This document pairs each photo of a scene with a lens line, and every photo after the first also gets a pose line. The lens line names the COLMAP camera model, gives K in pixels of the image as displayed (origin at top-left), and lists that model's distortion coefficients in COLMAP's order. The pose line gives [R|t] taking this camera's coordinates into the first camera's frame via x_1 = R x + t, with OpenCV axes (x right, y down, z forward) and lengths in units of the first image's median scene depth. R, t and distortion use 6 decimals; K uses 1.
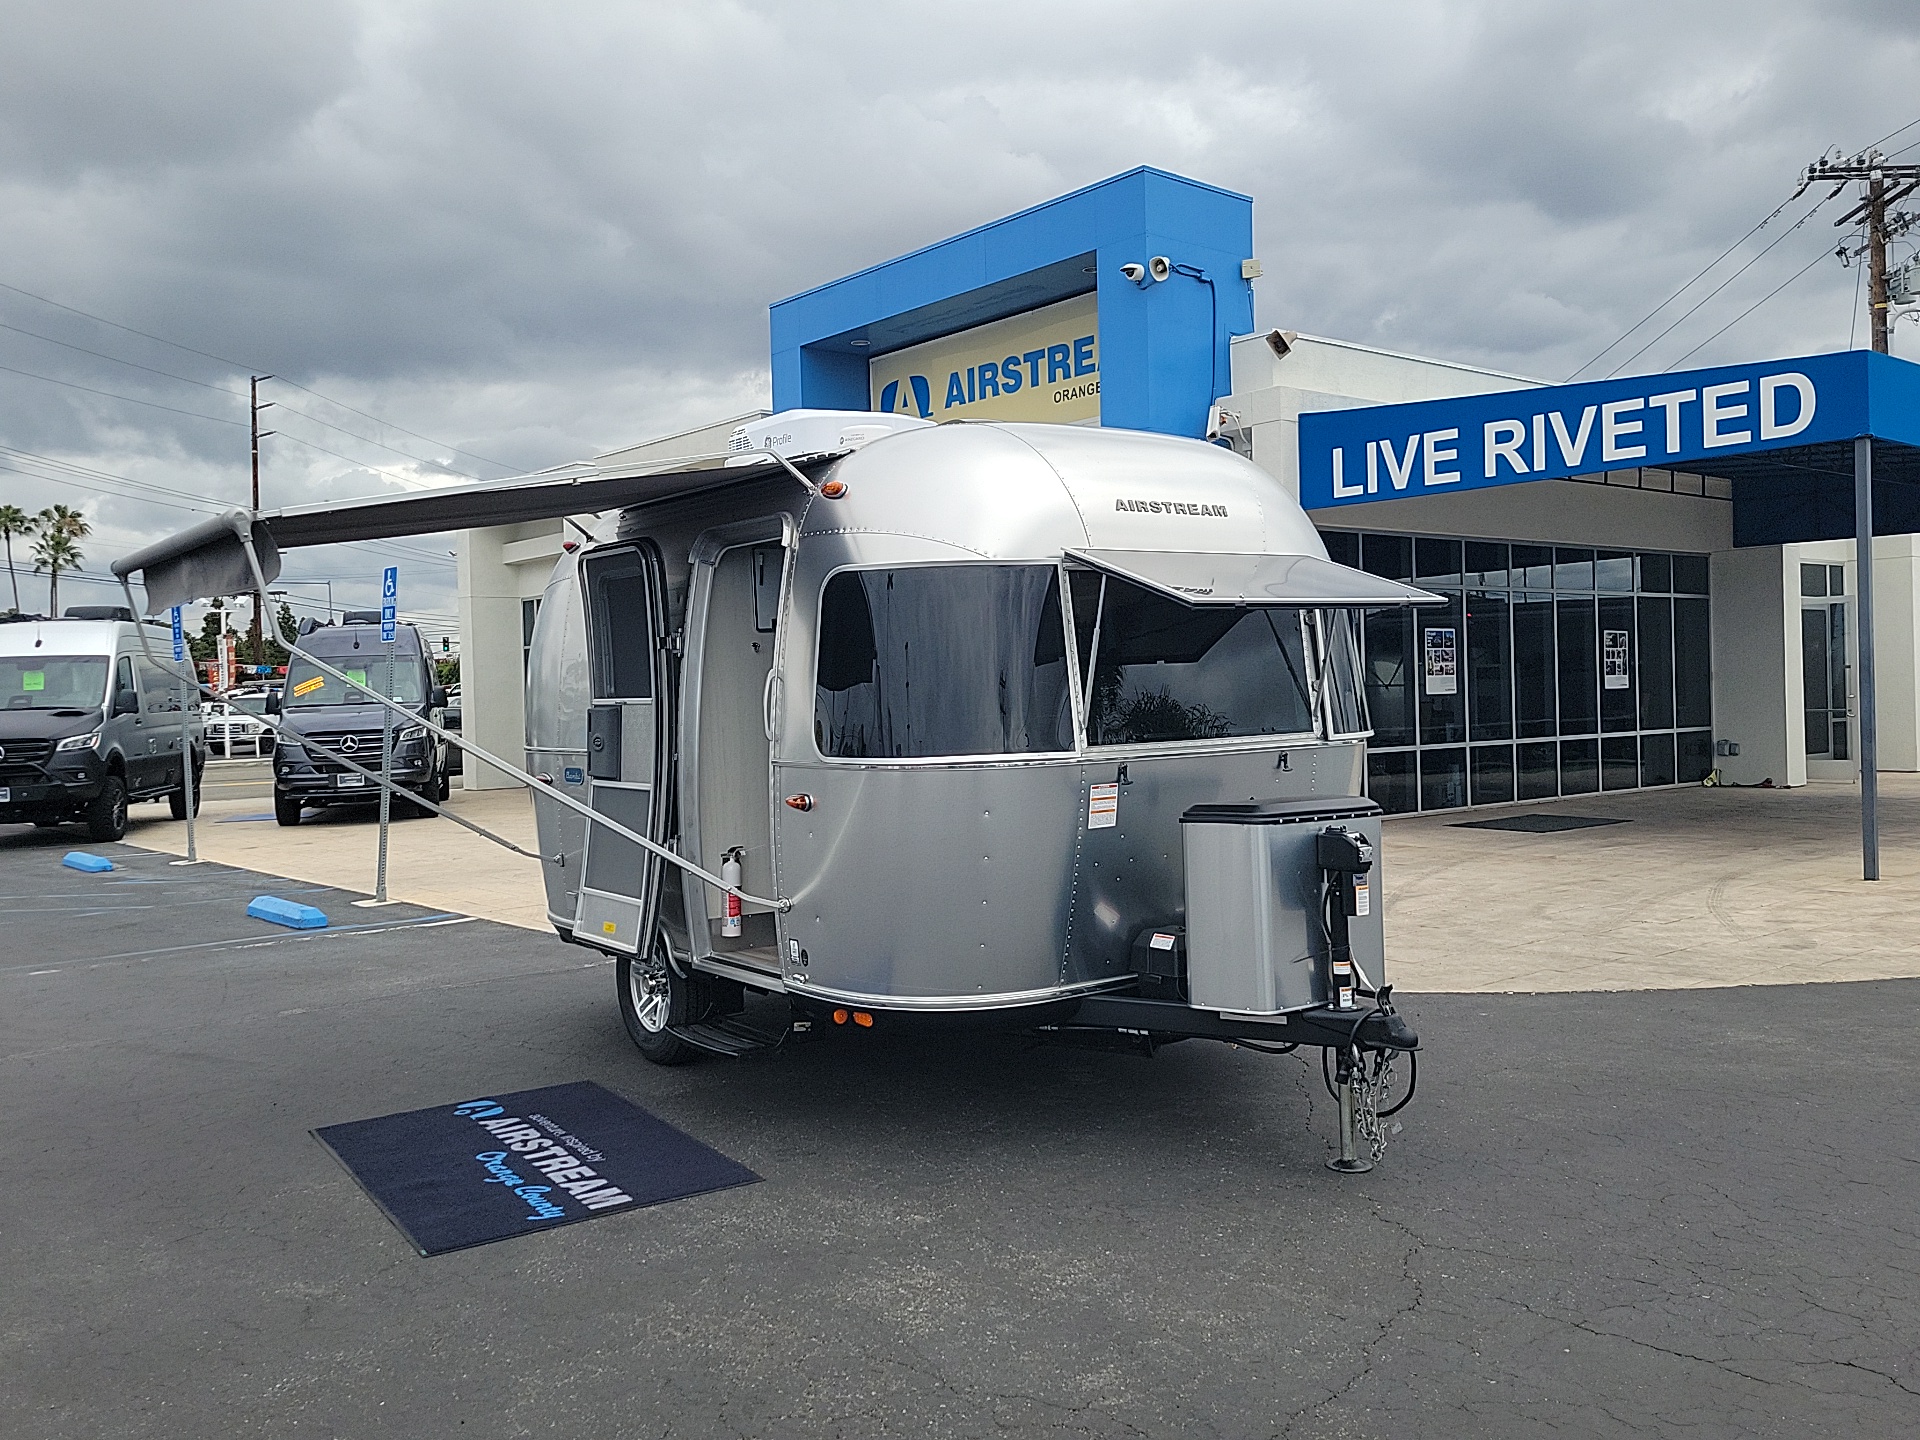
lens RADIAL K [[1625.8, 0, 960.0], [0, 1625.8, 720.0], [0, 0, 1]] dist [0.047090, -0.013256]
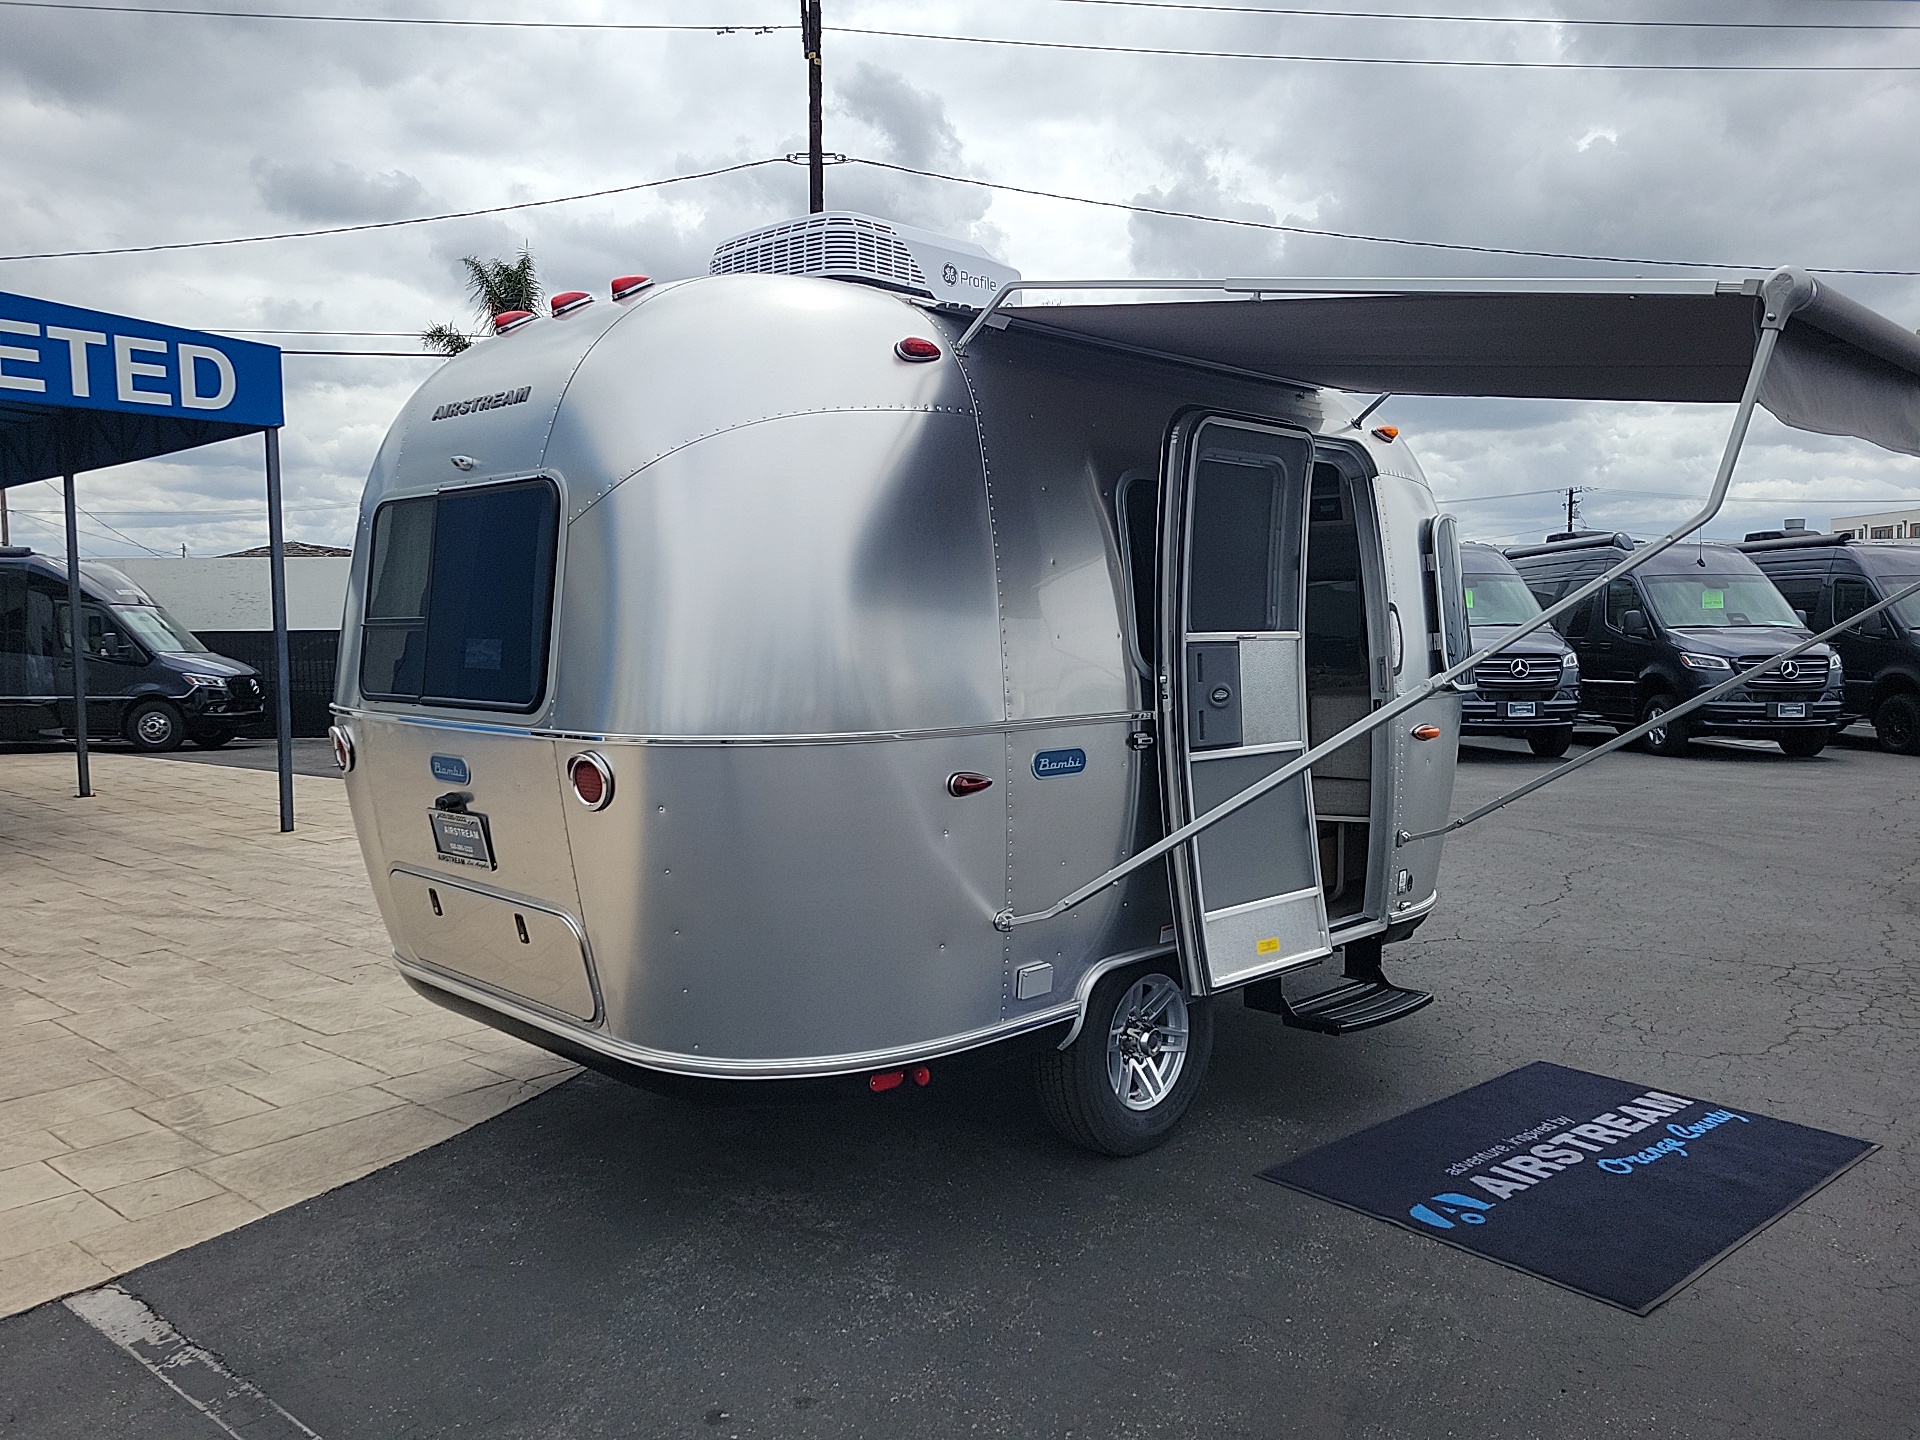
lens RADIAL K [[1446.7, 0, 949.8], [0, 1446.7, 718.6], [0, 0, 1]] dist [0.060337, -0.038156]
pose [[-0.165233, -0.033833, 0.985674, -0.821387], [0.034085, 0.998618, 0.039991, -0.004698], [-0.985665, 0.040205, -0.163852, 1.234159]]
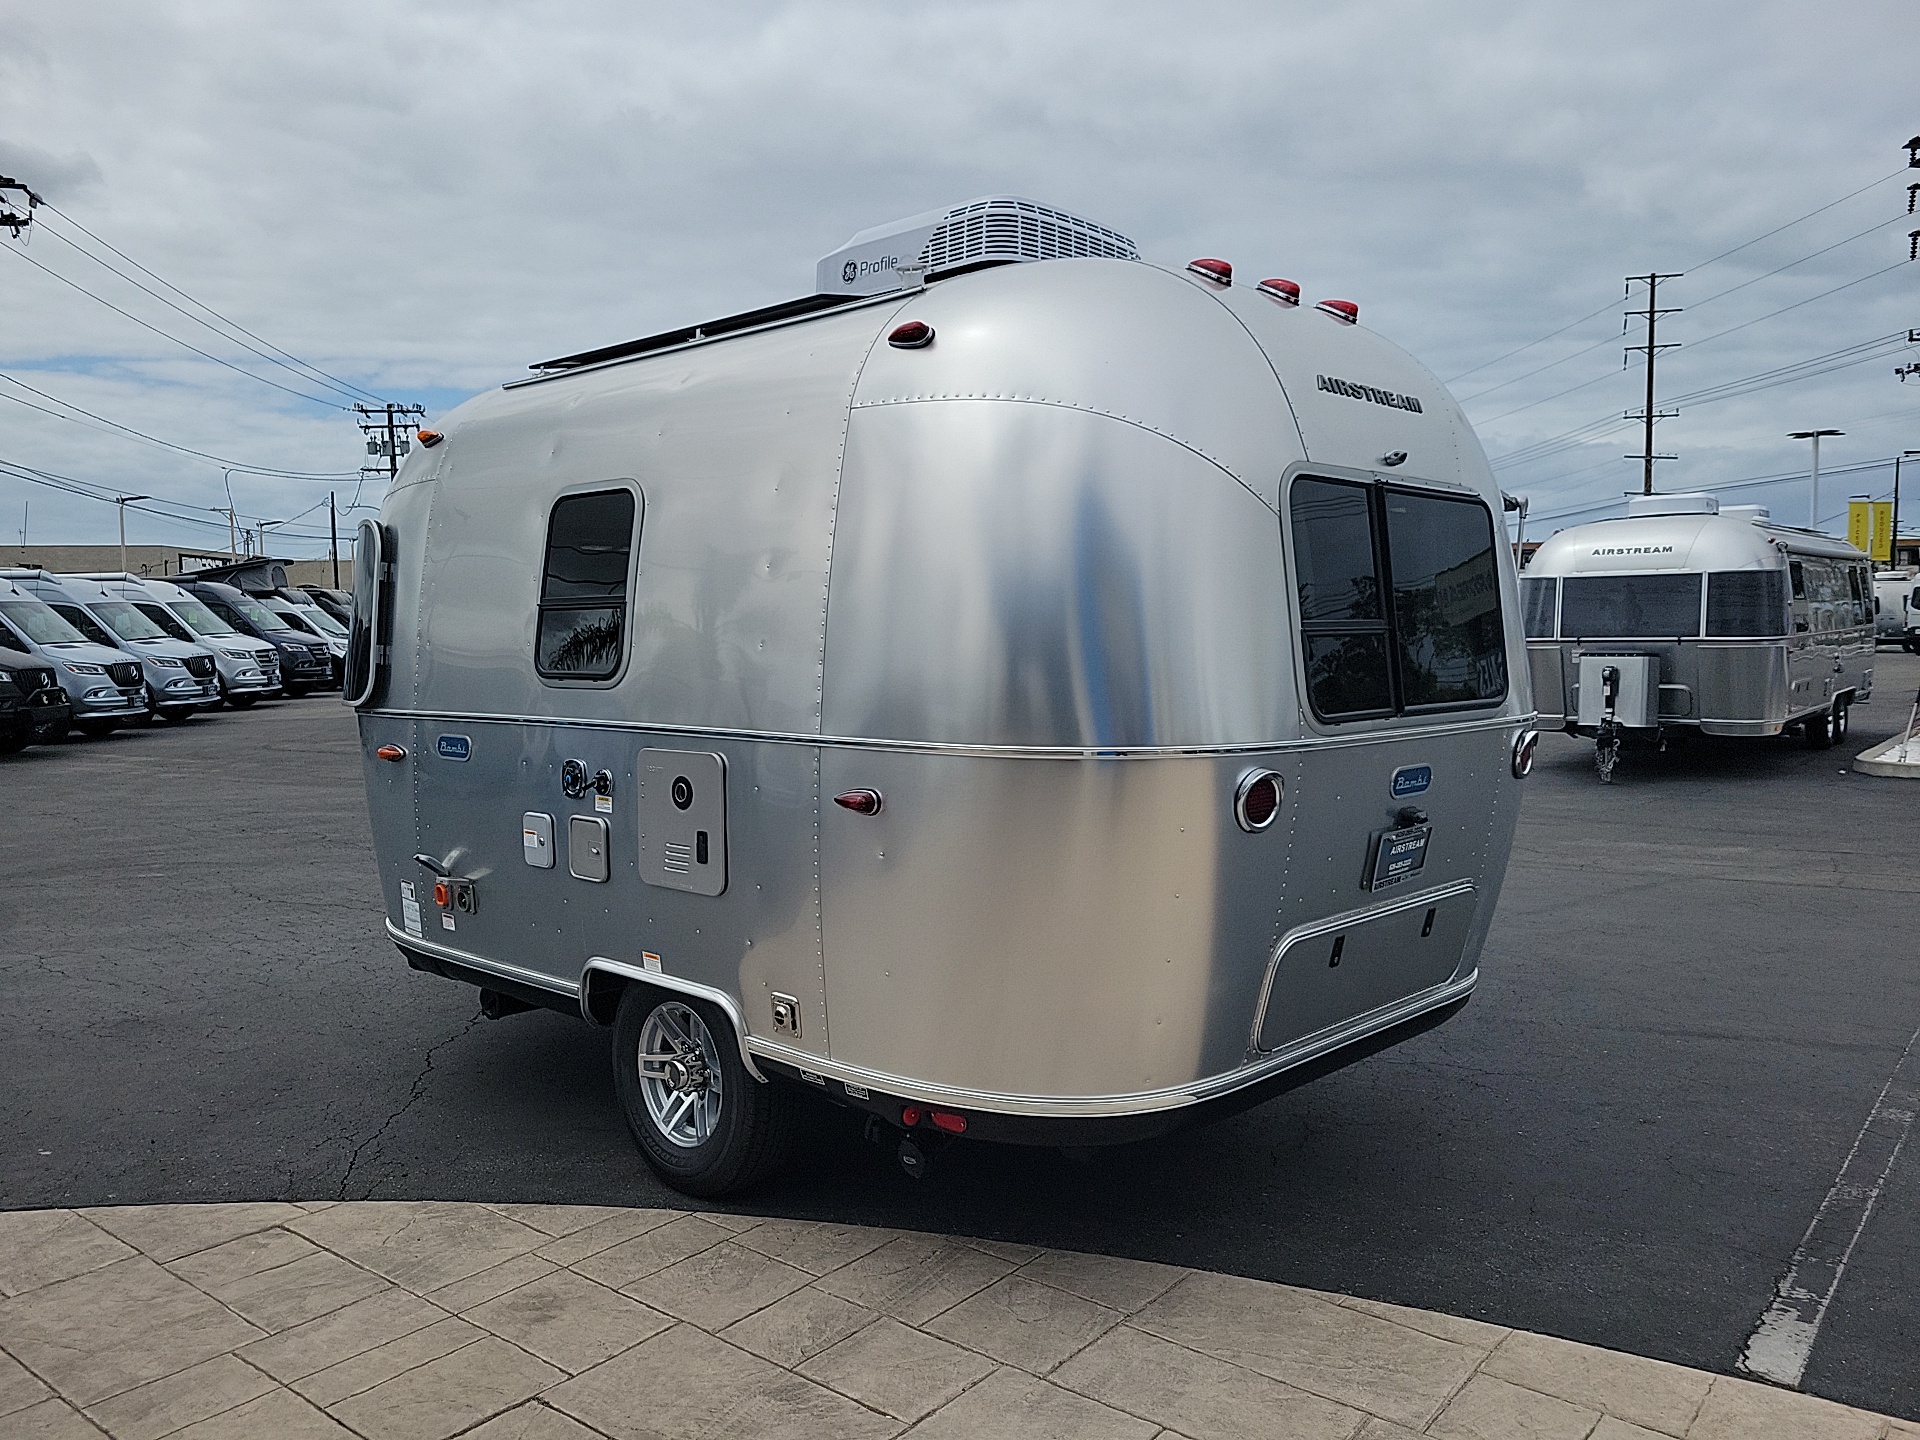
lens RADIAL K [[1426.3, 0, 968.8], [0, 1426.3, 722.1], [0, 0, 1]] dist [0.054884, -0.036298]
pose [[-0.979177, 0.051755, -0.196300, 0.059076], [0.033307, 0.994810, 0.096142, -0.048459], [0.200258, 0.087602, -0.975819, 1.832428]]
